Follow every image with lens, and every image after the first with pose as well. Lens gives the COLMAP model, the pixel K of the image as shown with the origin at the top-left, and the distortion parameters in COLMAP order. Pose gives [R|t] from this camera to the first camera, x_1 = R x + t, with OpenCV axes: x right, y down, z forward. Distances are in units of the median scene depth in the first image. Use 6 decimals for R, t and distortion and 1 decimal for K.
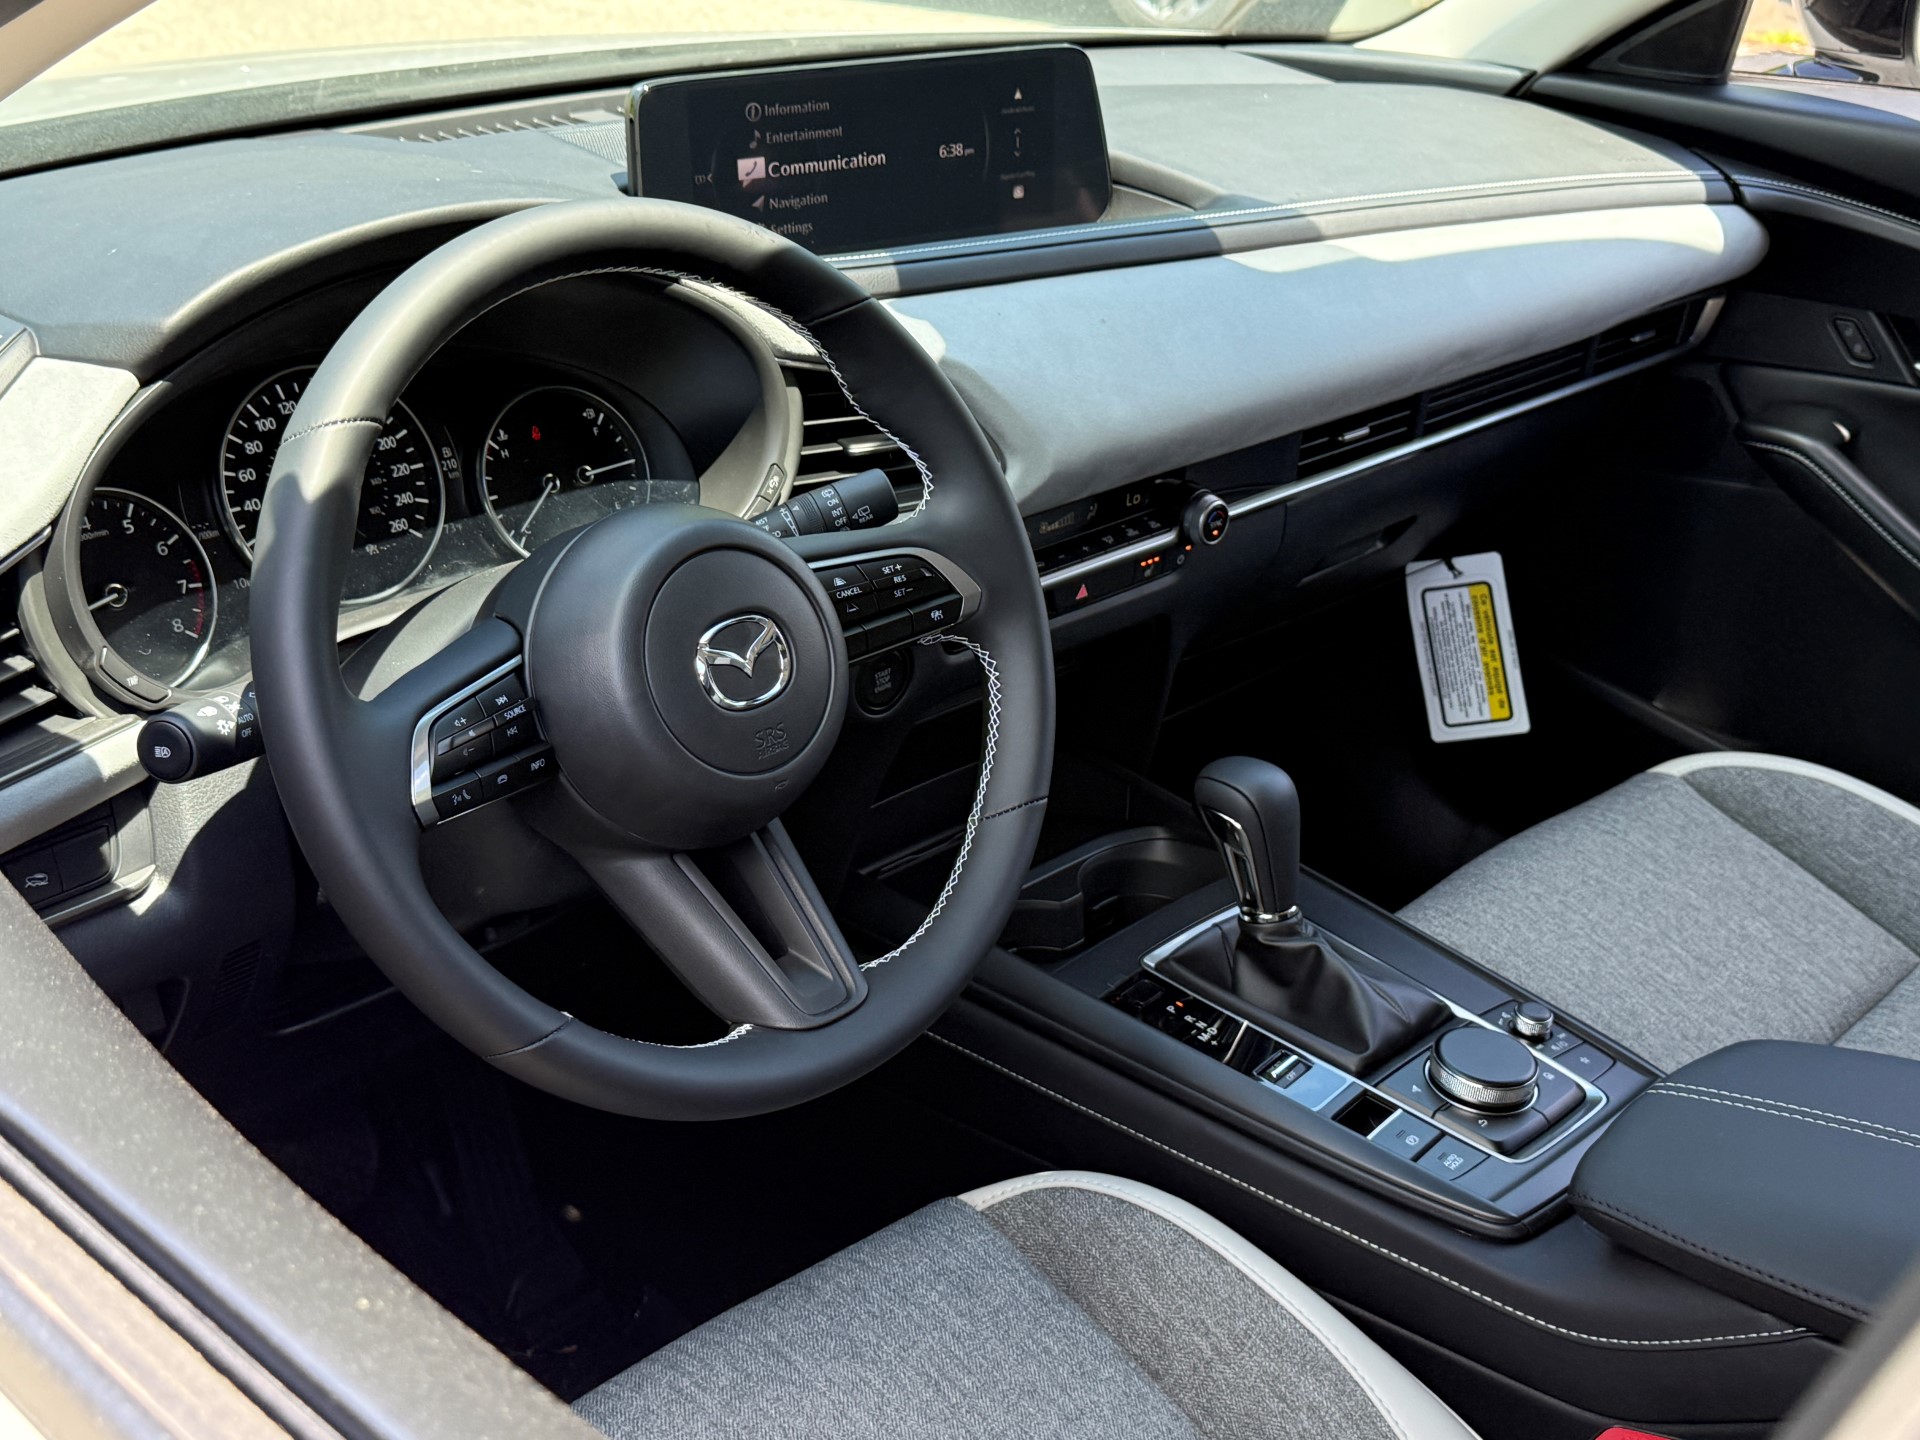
lens RADIAL K [[2238.2, 0, 960.0], [0, 2238.2, 720.0], [0, 0, 1]] dist [0.170546, -0.331943]
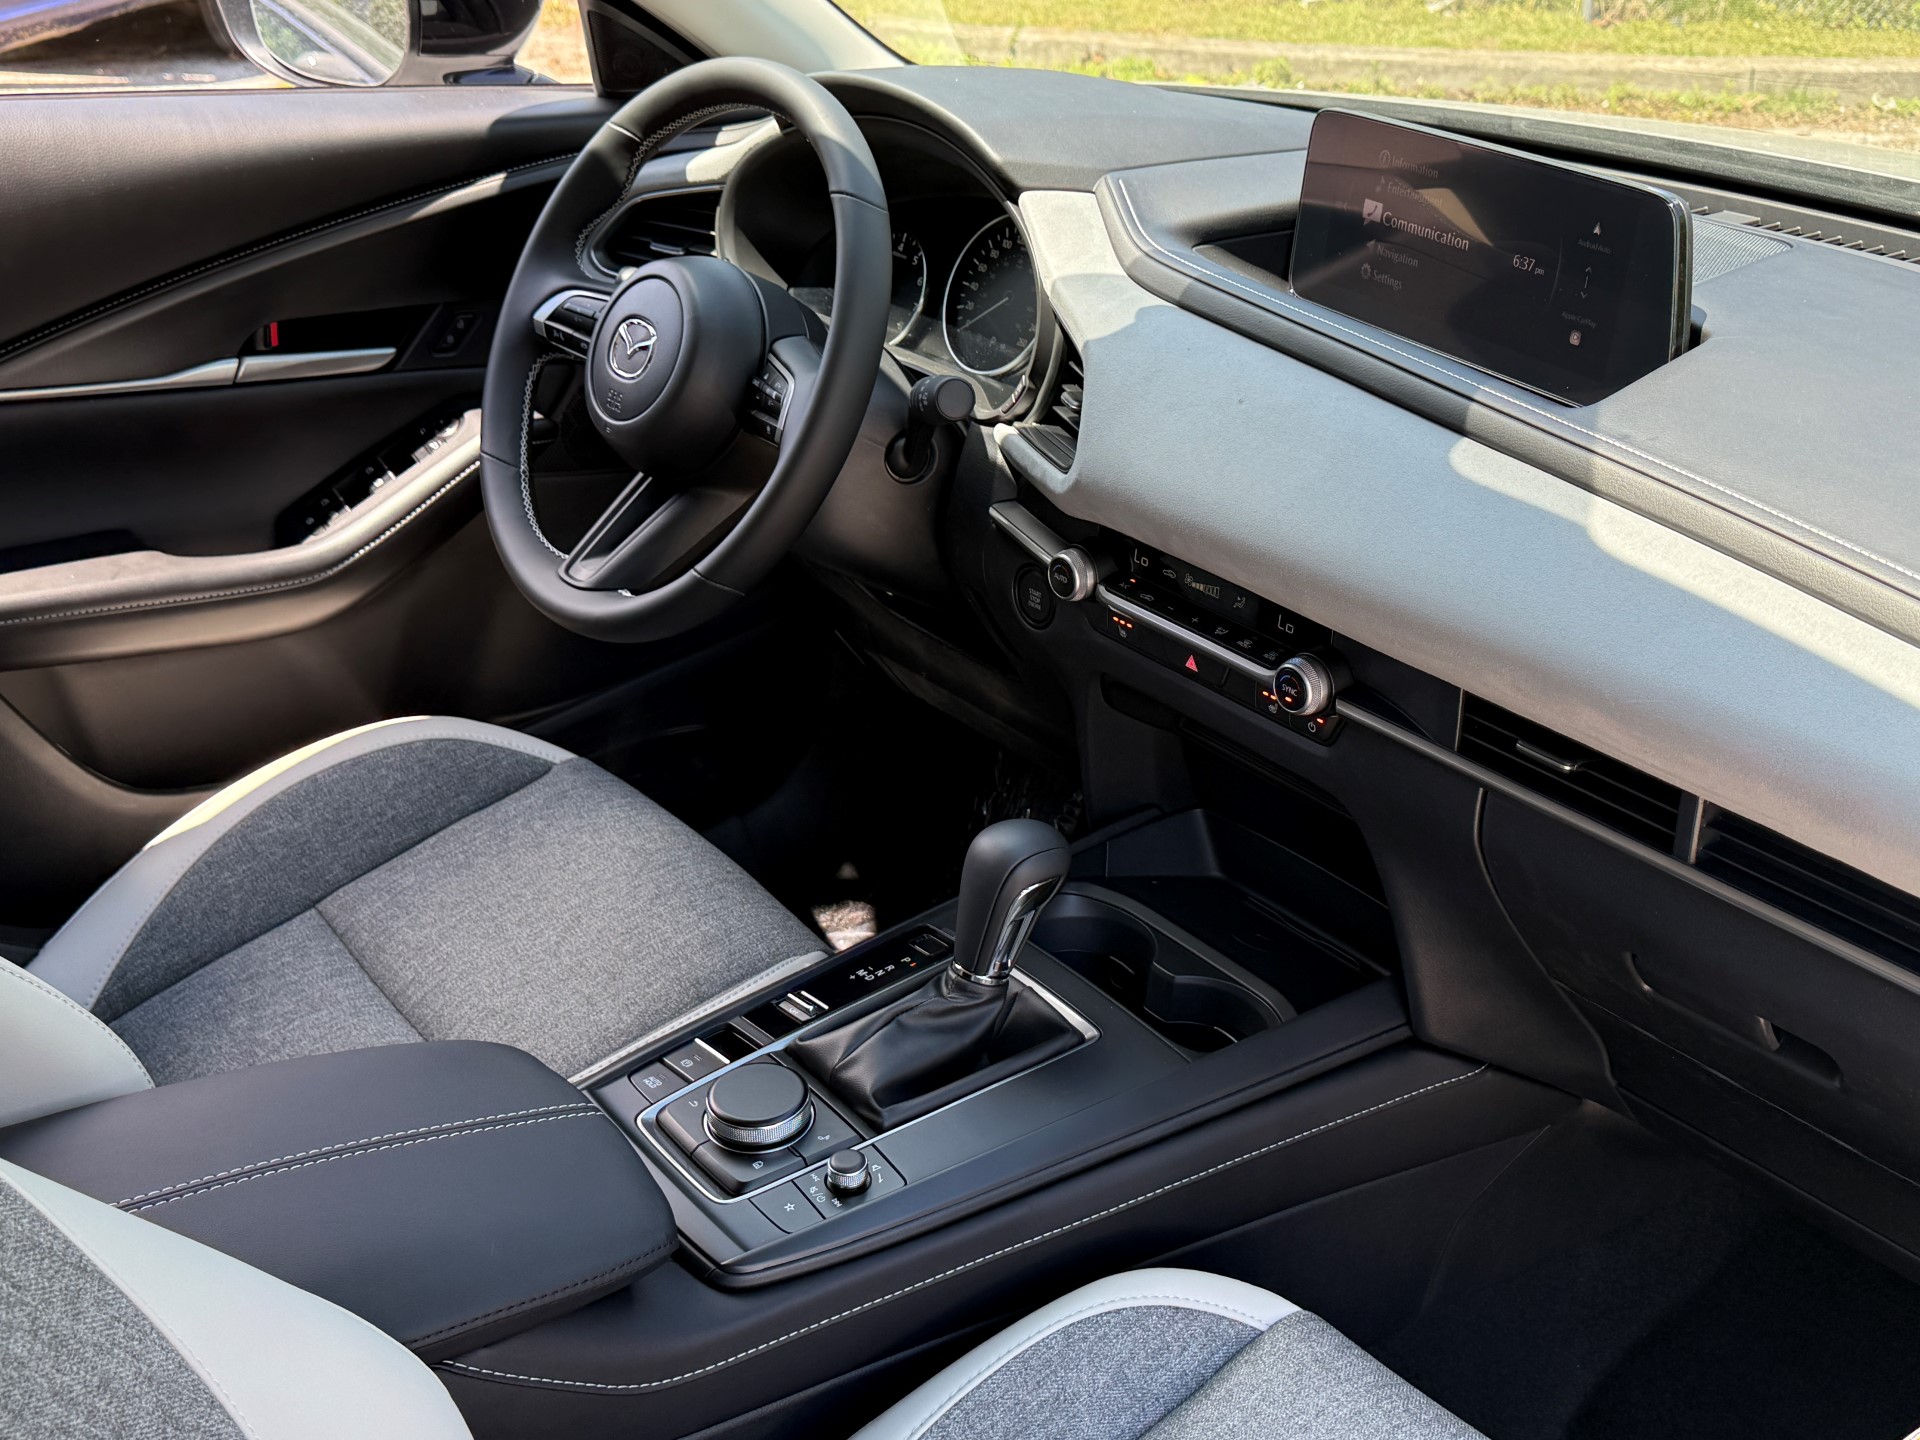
lens RADIAL K [[2110.2, 0, 960.0], [0, 2110.2, 720.0], [0, 0, 1]] dist [0.190138, -0.457500]
pose [[-0.147230, 0.391131, -0.908482, 0.801088], [-0.448291, 0.792350, 0.413783, -0.326383], [0.881679, 0.468186, 0.058683, 0.752912]]
